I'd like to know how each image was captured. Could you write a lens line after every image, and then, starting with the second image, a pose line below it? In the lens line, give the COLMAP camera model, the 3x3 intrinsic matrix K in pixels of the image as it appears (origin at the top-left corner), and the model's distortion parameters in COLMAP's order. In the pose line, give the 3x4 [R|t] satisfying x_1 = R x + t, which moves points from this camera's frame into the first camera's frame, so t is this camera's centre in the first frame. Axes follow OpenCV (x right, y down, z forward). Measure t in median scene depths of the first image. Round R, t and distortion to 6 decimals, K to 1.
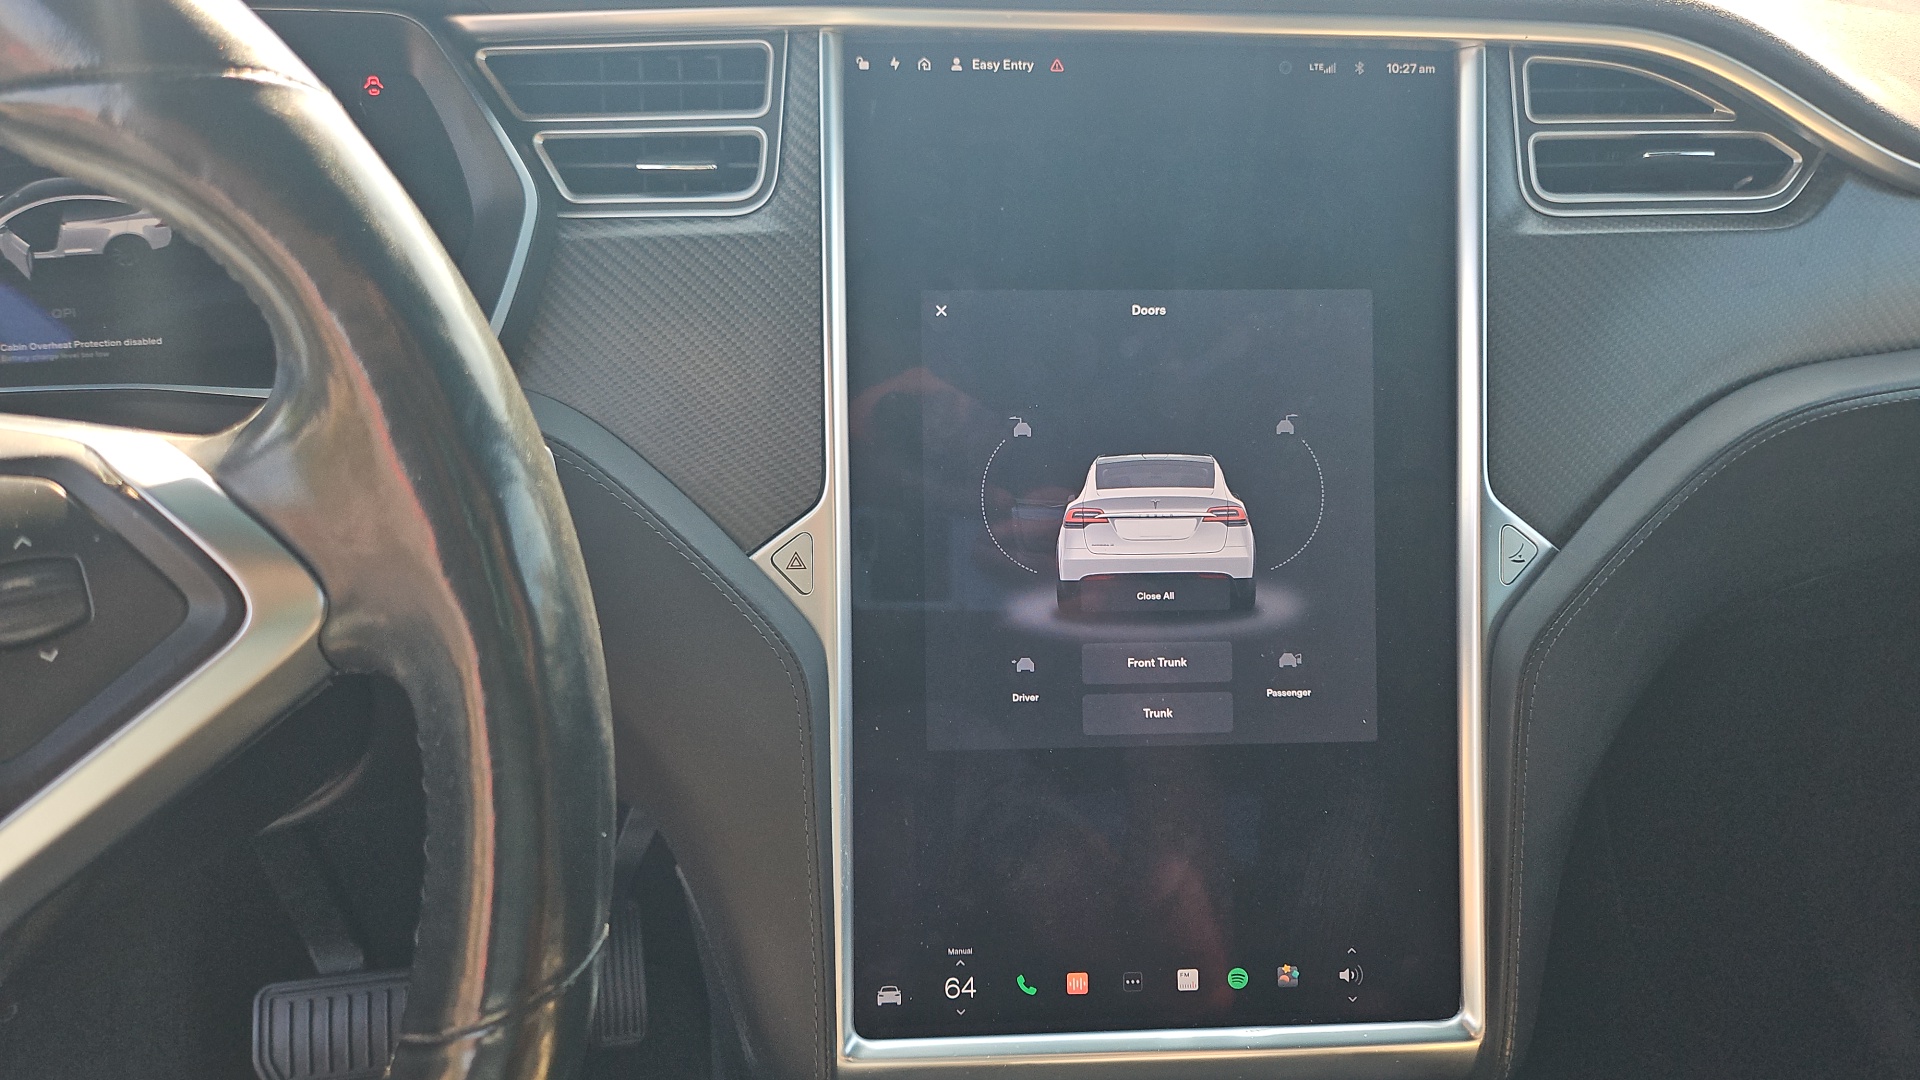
lens RADIAL K [[1368.7, 0, 962.0], [0, 1368.7, 528.6], [0, 0, 1]] dist [0.061638, -0.086792]
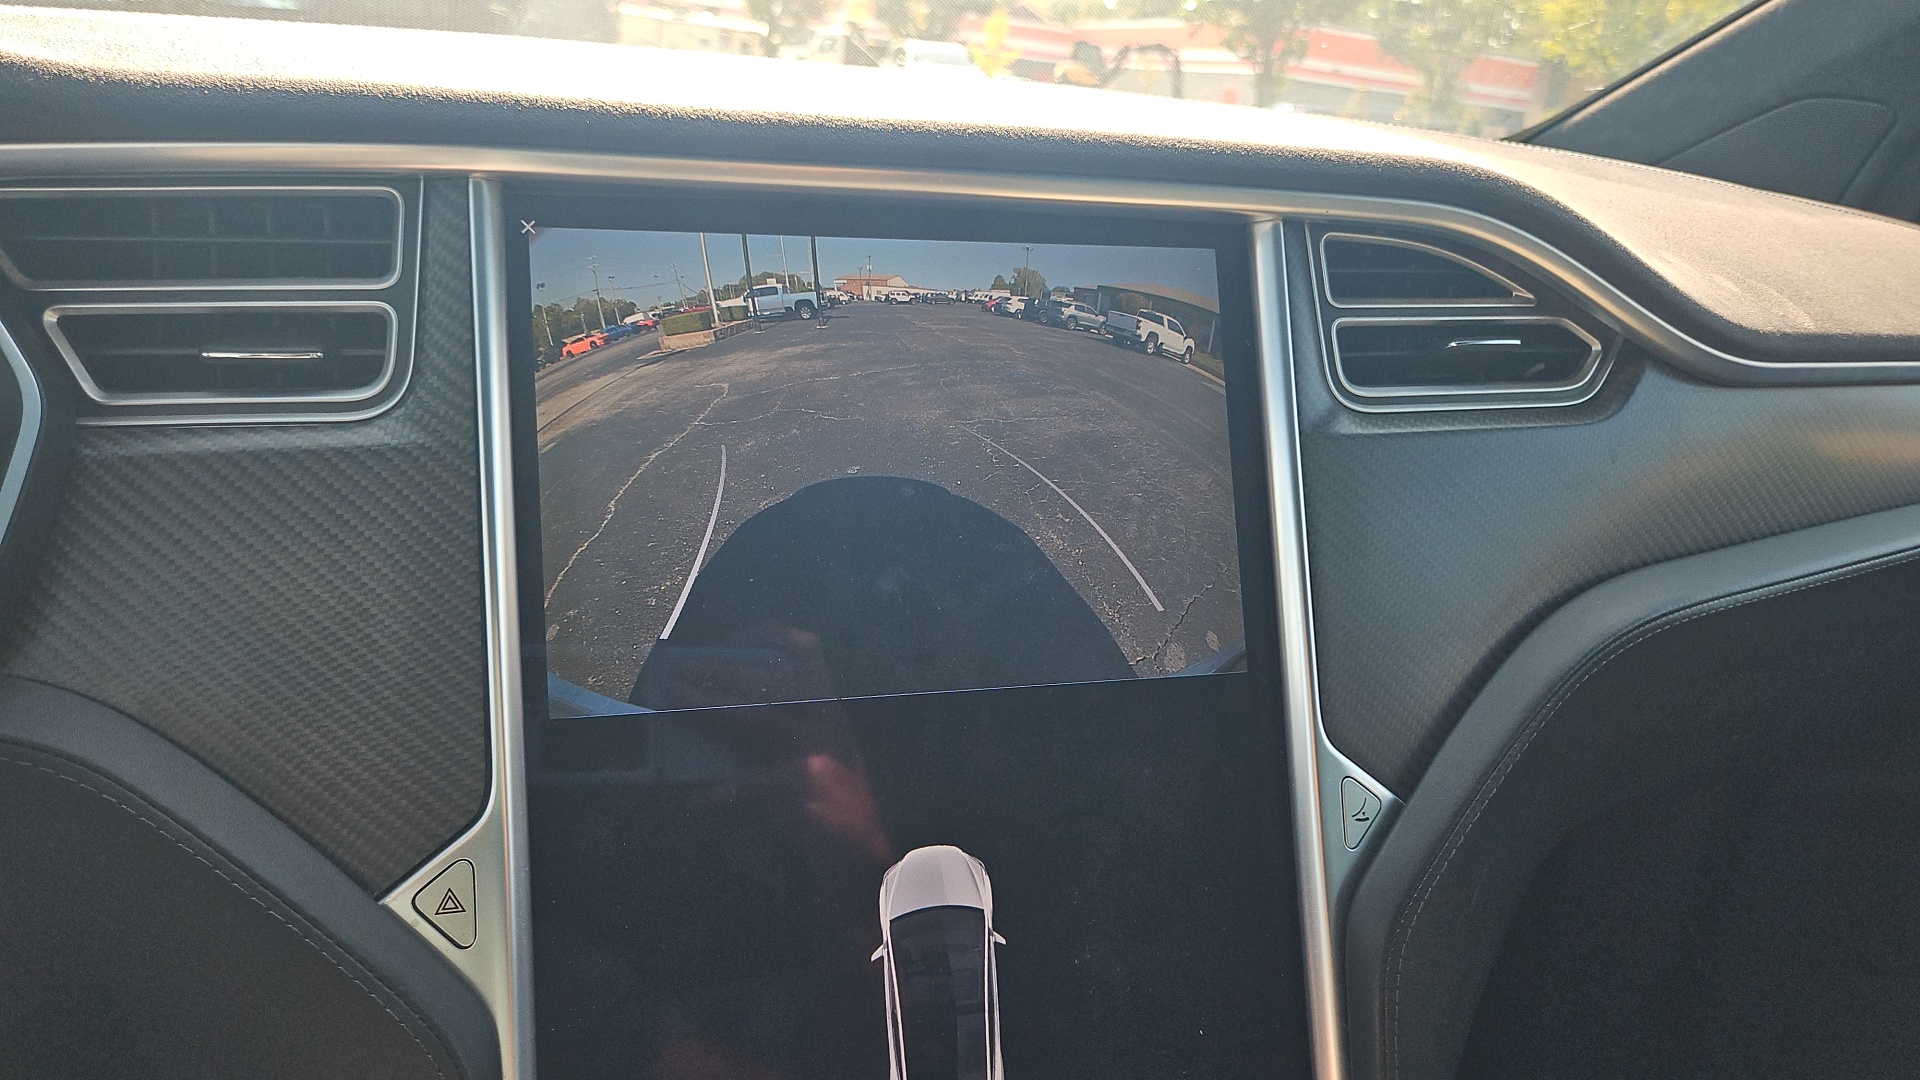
lens RADIAL K [[1383.3, 0, 956.2], [0, 1383.3, 562.4], [0, 0, 1]] dist [0.066180, -0.083875]
pose [[0.974556, -0.032066, 0.221840, -0.020116], [0.050454, 0.995697, -0.077724, -0.079468], [-0.218393, 0.086940, 0.971980, 0.219127]]
